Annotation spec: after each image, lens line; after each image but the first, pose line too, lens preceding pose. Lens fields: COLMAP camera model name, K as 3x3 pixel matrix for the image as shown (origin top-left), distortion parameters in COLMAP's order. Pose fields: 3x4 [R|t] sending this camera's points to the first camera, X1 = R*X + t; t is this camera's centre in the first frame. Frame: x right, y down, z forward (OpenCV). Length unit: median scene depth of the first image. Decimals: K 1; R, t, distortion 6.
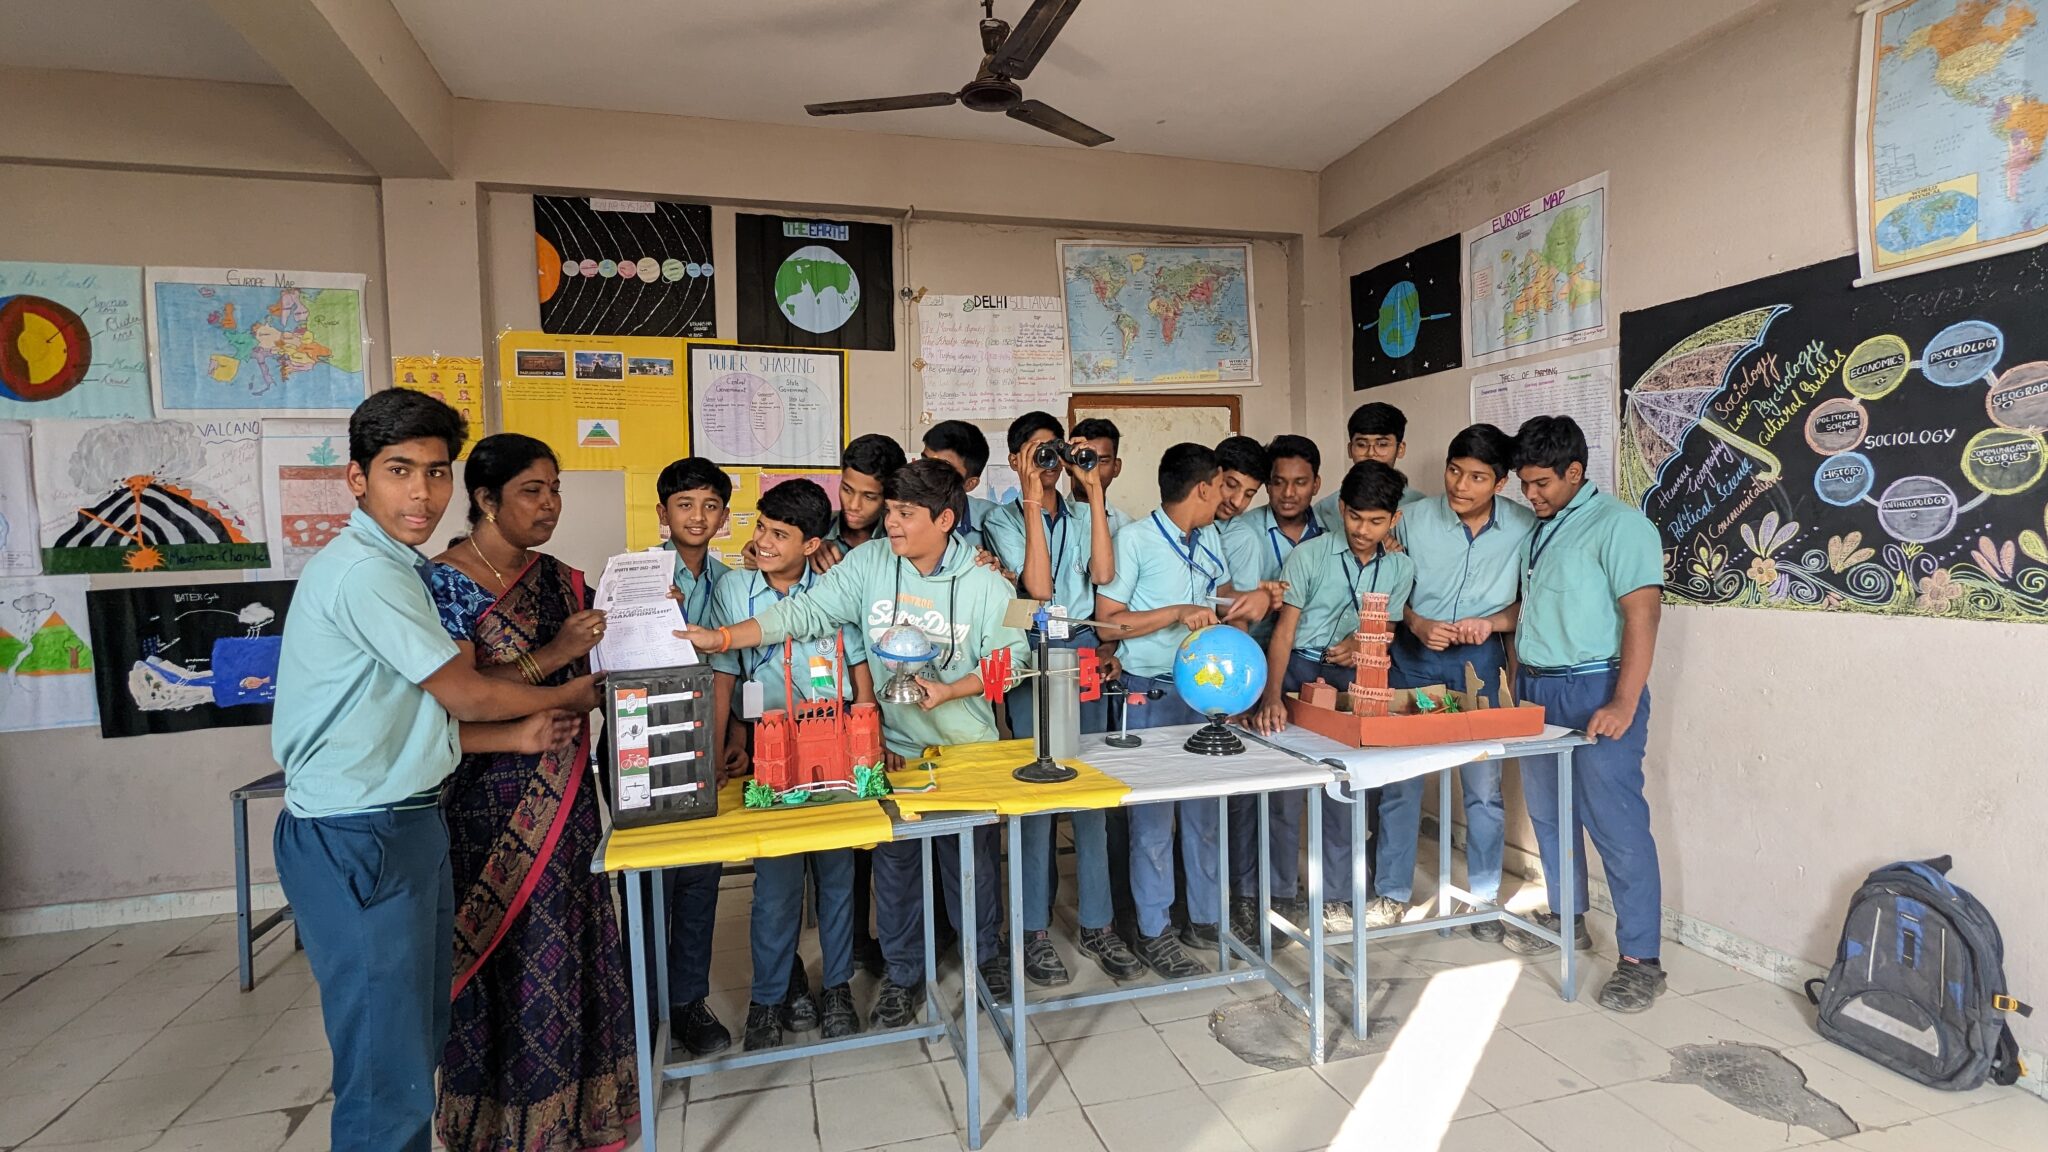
lens RADIAL K [[967.3, 0, 1022.3], [0, 967.3, 526.9], [0, 0, 1]] dist [0.069512, 0.000083]
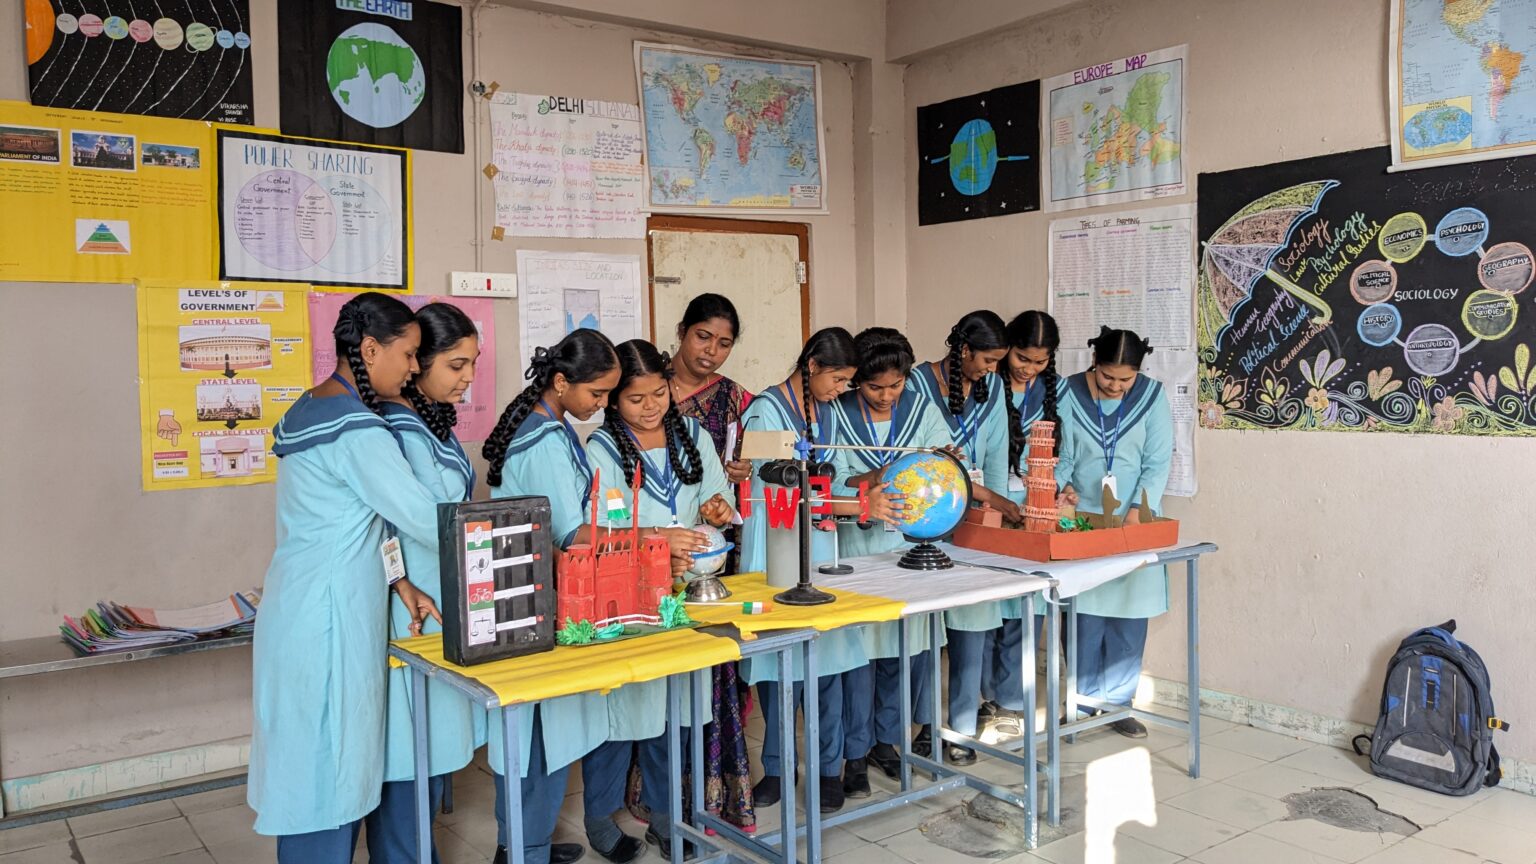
lens RADIAL K [[1216.2, 0, 769.8], [0, 1216.2, 342.0], [0, 0, 1]] dist [0.208288, -0.120521]
pose [[0.940139, 0.010243, 0.340637, -0.368066], [-0.005268, 0.999866, -0.015527, 0.001460], [-0.340750, 0.012803, 0.940067, -0.180967]]
